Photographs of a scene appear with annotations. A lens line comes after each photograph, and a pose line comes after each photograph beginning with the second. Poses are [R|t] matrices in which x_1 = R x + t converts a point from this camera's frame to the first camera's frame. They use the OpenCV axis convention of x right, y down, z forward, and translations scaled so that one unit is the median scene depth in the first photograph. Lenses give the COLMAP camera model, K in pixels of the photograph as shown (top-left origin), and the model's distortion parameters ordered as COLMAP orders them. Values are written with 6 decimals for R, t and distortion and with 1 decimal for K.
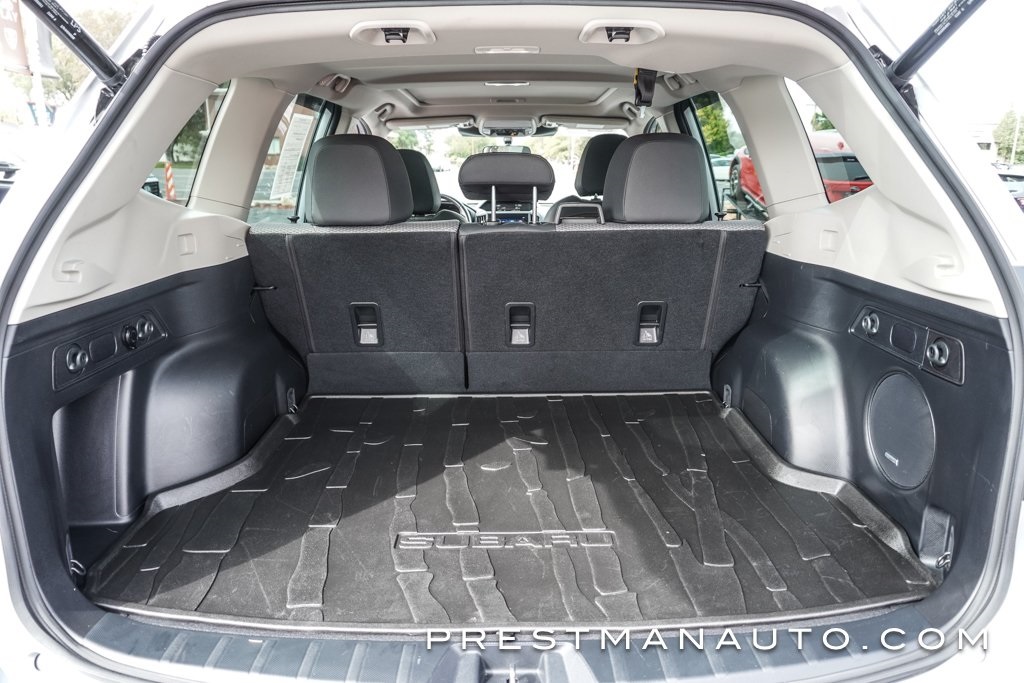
lens RADIAL K [[693.6, 0, 512.0], [0, 693.6, 341.5], [0, 0, 1]] dist [-0.041190, 0.037844]
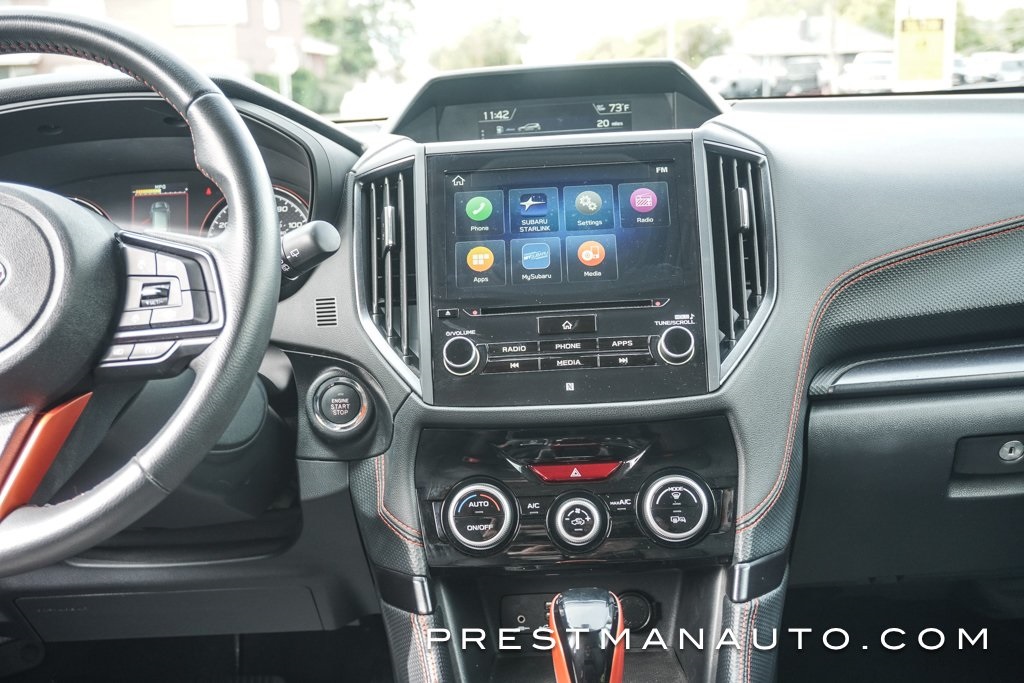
lens RADIAL K [[1297.6, 0, 509.9], [0, 1297.6, 346.4], [0, 0, 1]] dist [-0.006768, 0.047549]
pose [[0.998322, -0.042027, -0.039844, -0.006720], [0.039305, 0.996993, -0.066781, -0.120517], [0.042530, 0.065103, 0.996972, 0.705719]]
